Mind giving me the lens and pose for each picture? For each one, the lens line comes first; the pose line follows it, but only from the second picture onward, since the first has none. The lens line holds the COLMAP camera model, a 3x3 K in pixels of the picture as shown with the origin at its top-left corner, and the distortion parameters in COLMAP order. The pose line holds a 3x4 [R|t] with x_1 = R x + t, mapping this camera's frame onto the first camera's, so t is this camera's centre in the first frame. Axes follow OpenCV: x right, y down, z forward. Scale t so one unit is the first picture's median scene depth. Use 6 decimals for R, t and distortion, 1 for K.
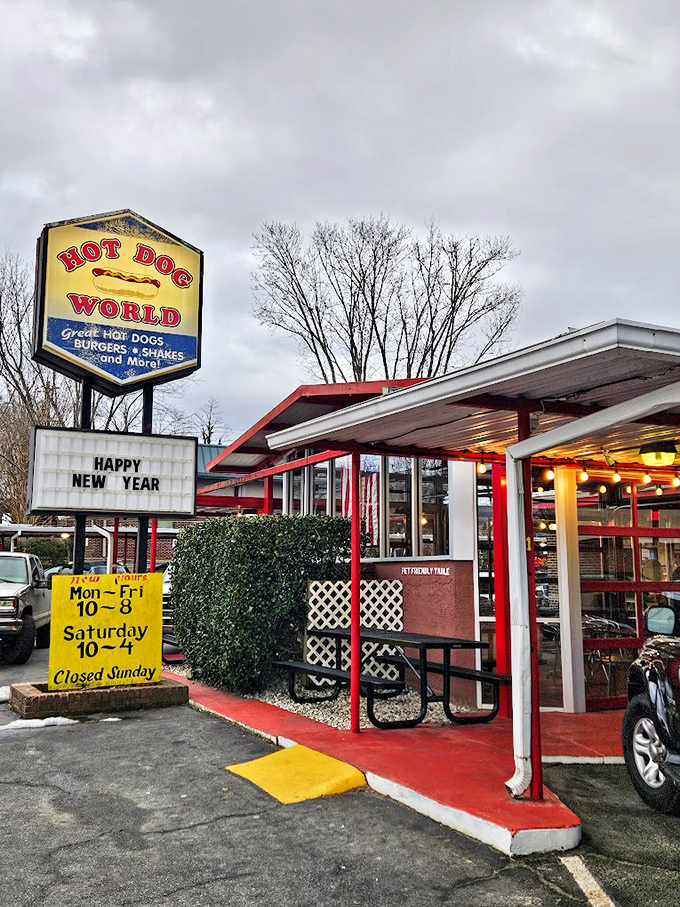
lens RADIAL K [[831.9, 0, 340.0], [0, 831.9, 453.5], [0, 0, 1]] dist [-0.089127, 0.000995]
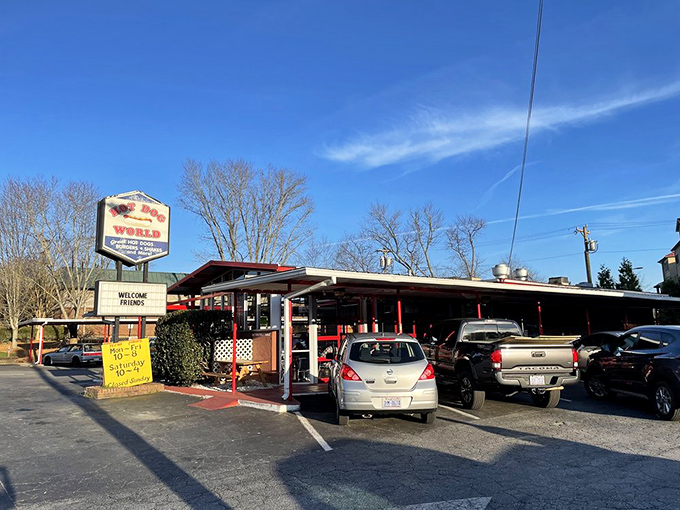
lens RADIAL K [[509.3, 0, 340.0], [0, 509.3, 255.0], [0, 0, 1]] dist [0.003420, -0.000449]
pose [[0.972471, 0.003290, 0.233000, -0.028794], [0.001612, 0.999781, -0.020848, -0.073206], [-0.233018, 0.020650, 0.972253, -0.597925]]
